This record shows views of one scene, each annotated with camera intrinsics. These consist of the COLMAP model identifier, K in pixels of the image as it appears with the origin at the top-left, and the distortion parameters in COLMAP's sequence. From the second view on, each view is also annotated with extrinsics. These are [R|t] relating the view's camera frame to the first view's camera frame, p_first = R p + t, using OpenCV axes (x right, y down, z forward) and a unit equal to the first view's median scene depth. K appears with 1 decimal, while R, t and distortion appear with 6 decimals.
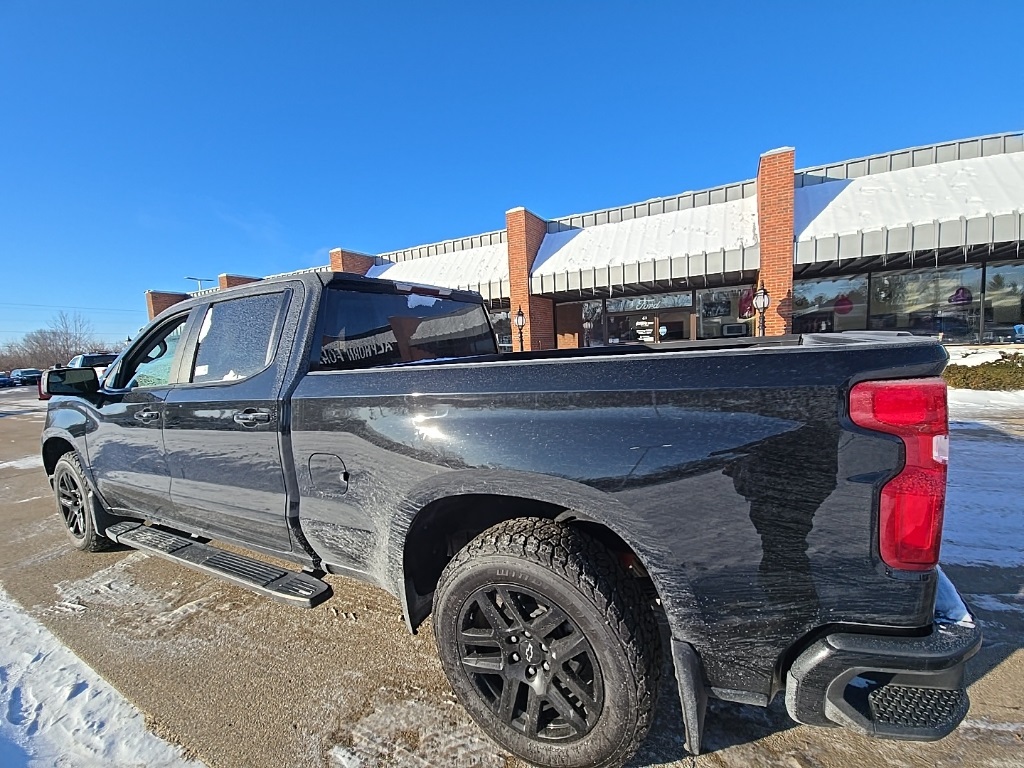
lens RADIAL K [[421.4, 0, 507.7], [0, 421.4, 375.0], [0, 0, 1]] dist [-0.014590, -0.001970]
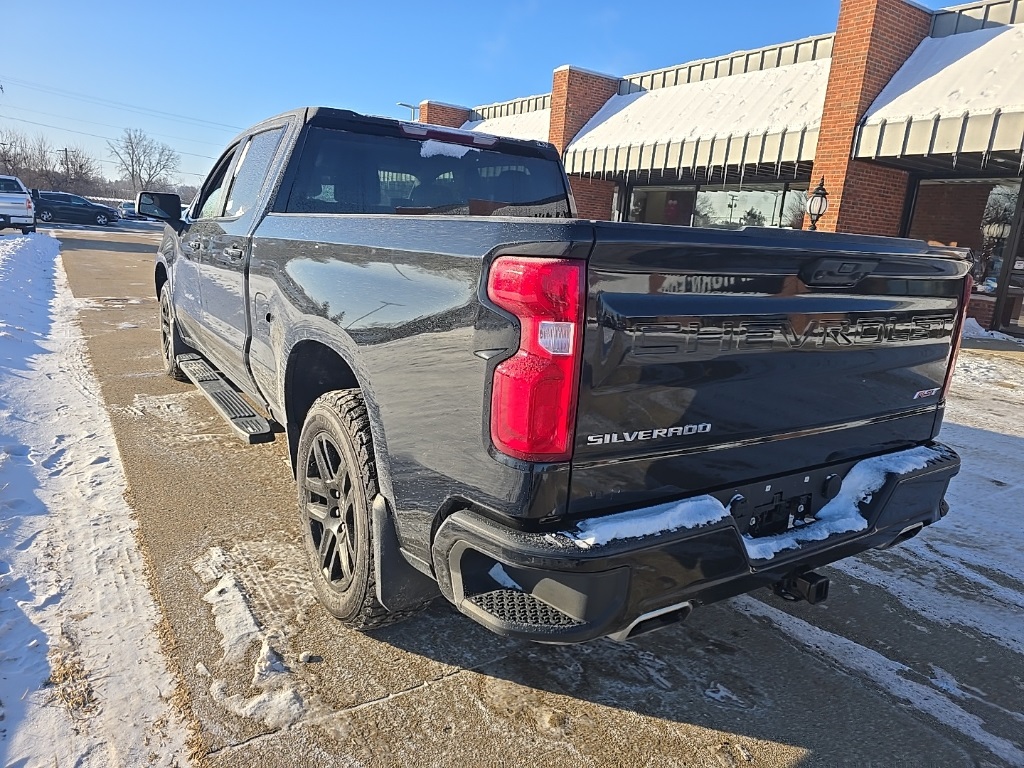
lens RADIAL K [[663.4, 0, 489.9], [0, 663.4, 383.0], [0, 0, 1]] dist [0.044133, -0.025851]
pose [[0.866480, 0.222583, -0.446843, 0.507902], [-0.152105, 0.970251, 0.188355, 0.003066], [0.475474, -0.095239, 0.874559, -0.107054]]
